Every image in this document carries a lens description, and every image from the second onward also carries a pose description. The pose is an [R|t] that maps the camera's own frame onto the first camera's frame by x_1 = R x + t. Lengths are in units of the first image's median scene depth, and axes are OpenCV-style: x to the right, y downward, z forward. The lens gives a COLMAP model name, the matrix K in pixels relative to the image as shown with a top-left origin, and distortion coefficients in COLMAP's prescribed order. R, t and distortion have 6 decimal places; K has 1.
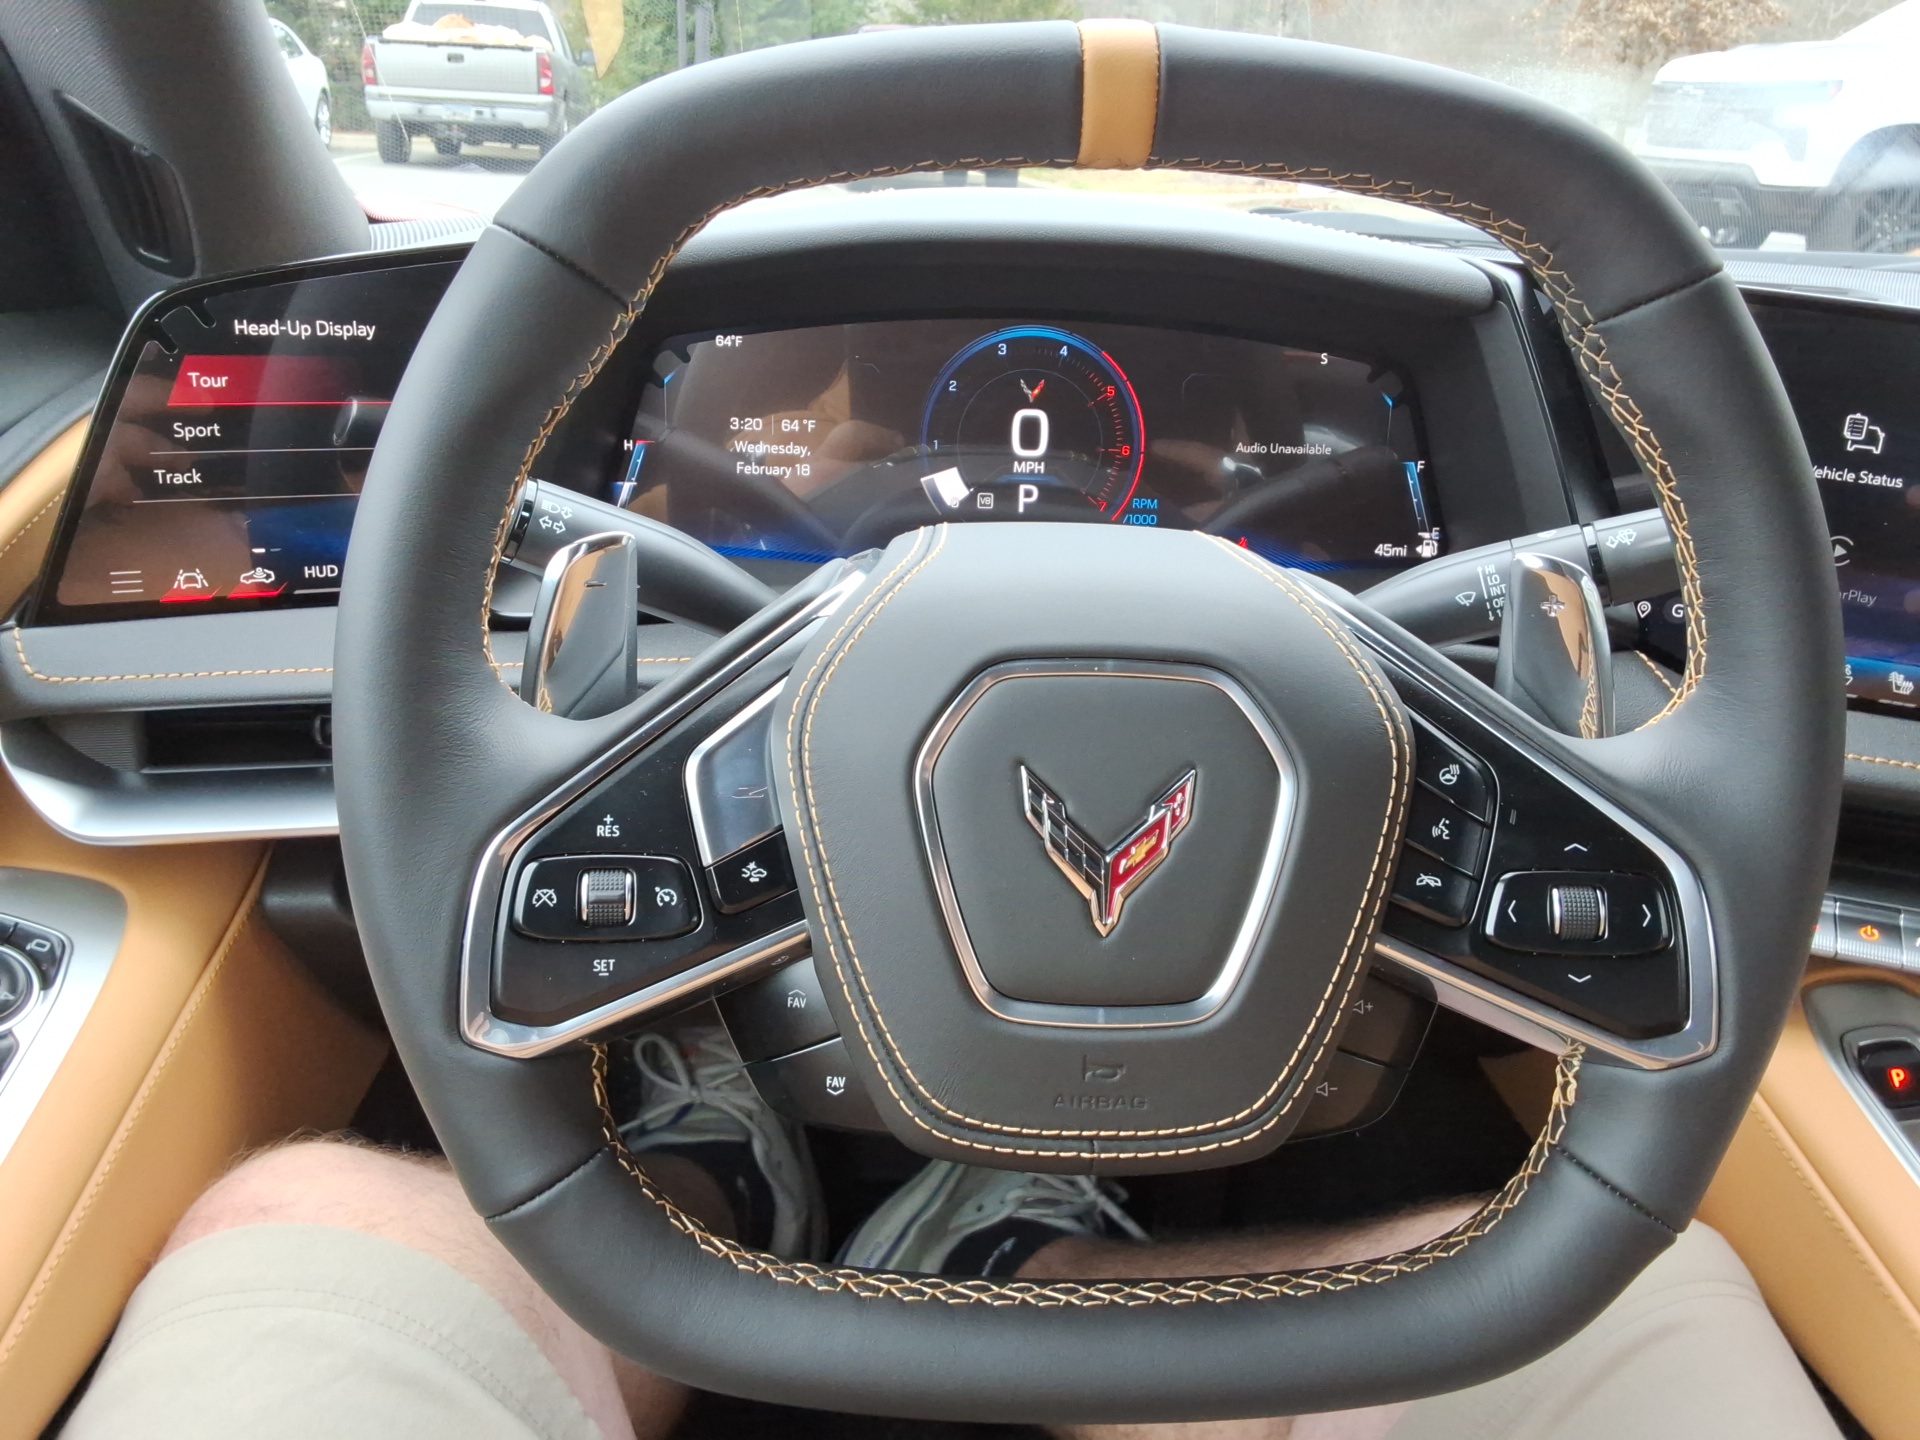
lens RADIAL K [[1541.2, 0, 972.7], [0, 1541.2, 695.5], [0, 0, 1]] dist [0.112586, -0.178727]
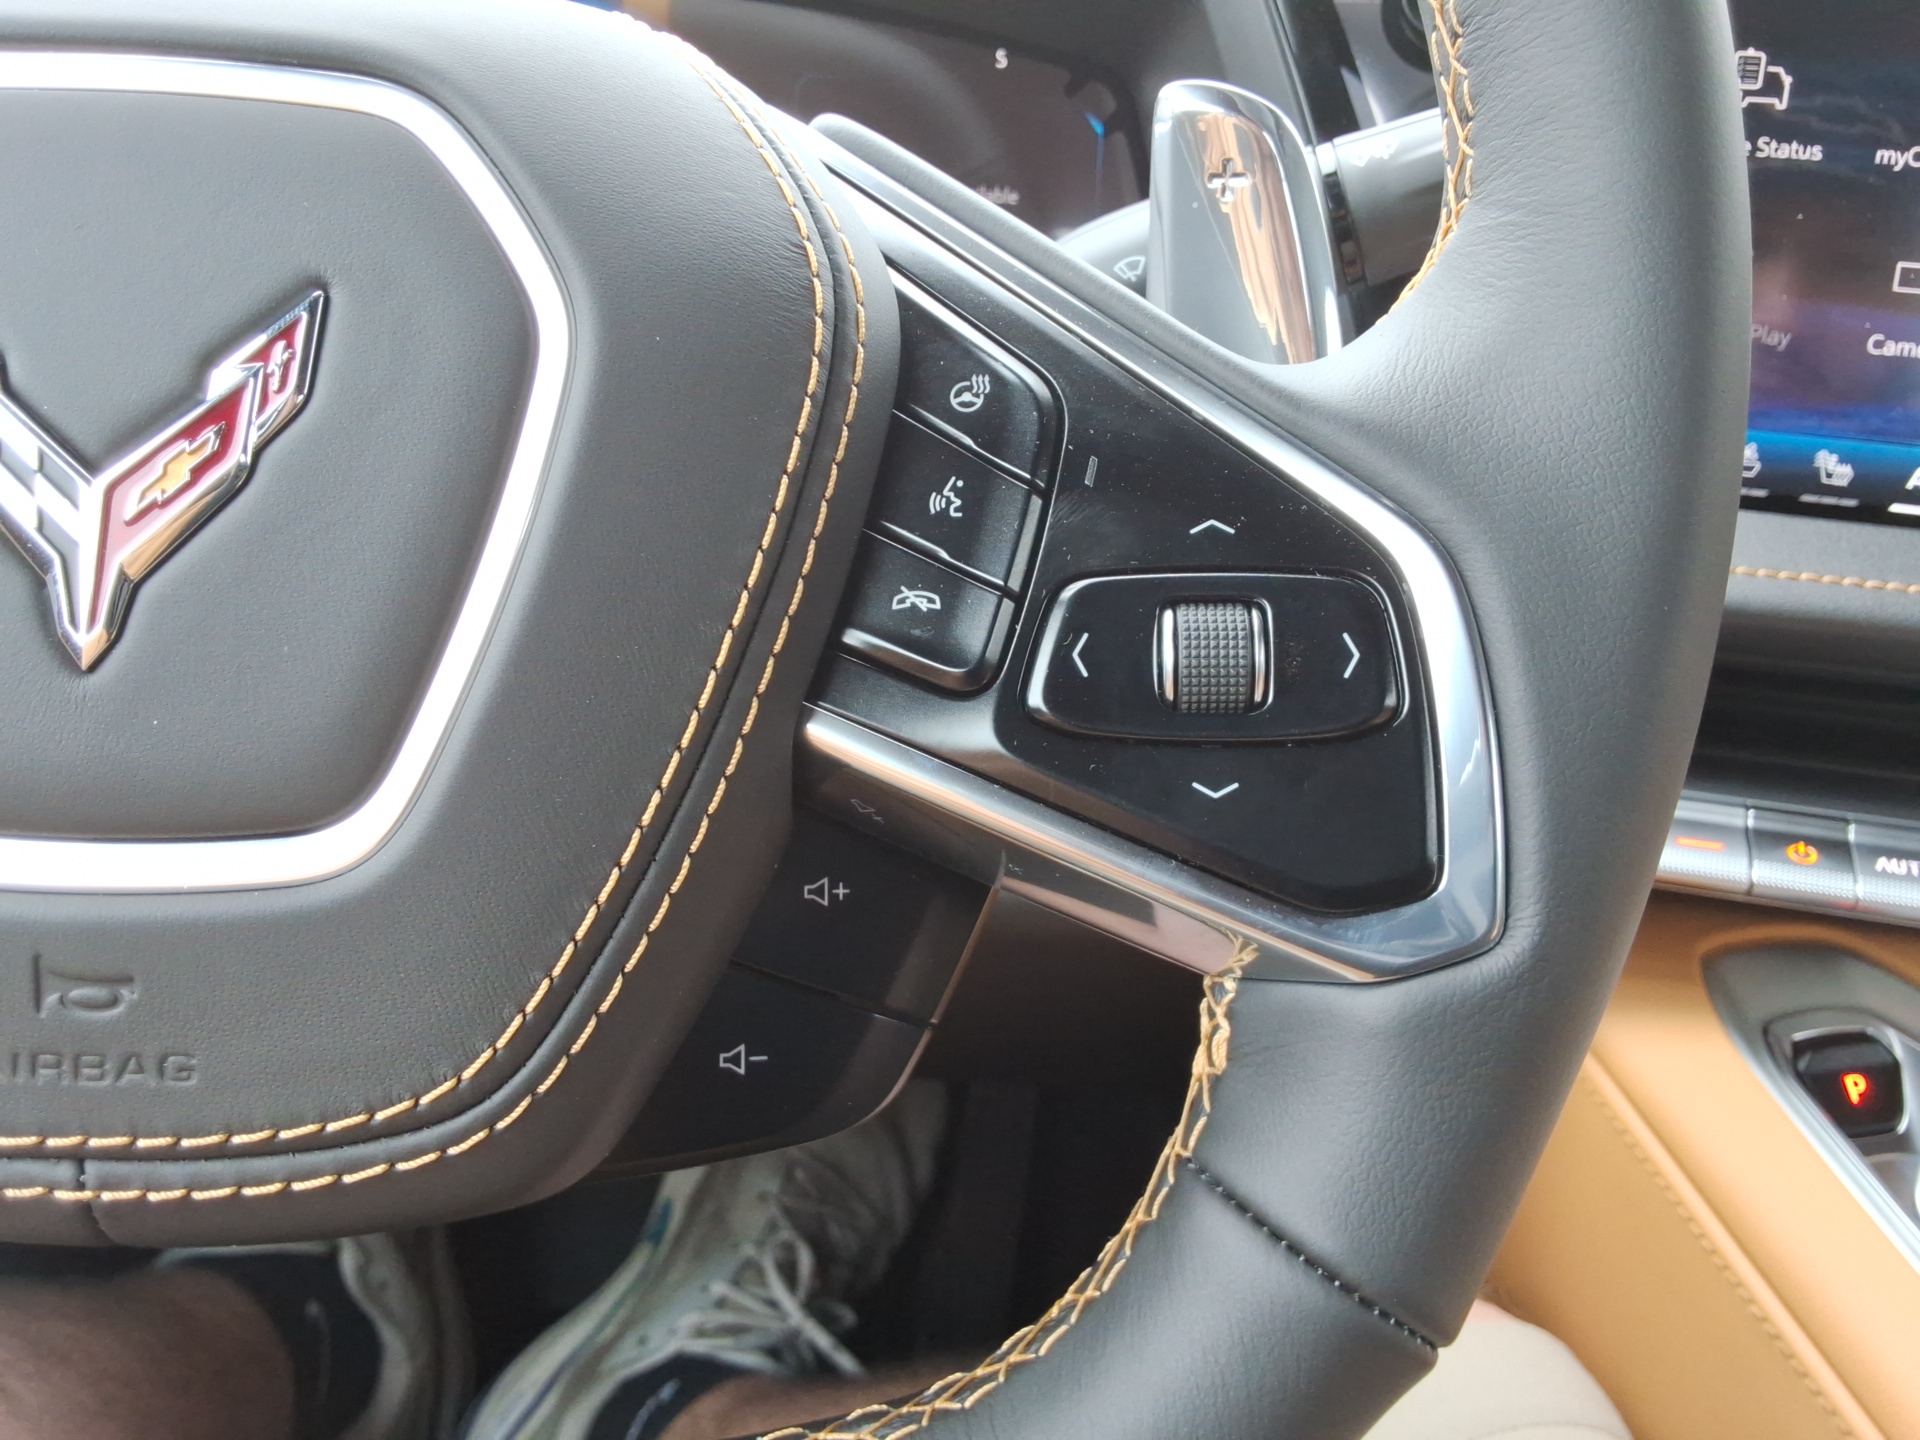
lens RADIAL K [[1485.1, 0, 1008.8], [0, 1485.1, 720.0], [0, 0, 1]] dist [0.104316, -0.160615]
pose [[0.998739, 0.000554, 0.050202, 0.294302], [0.003193, 0.997213, -0.074534, 0.187355], [-0.050104, 0.074600, 0.995954, 0.538278]]
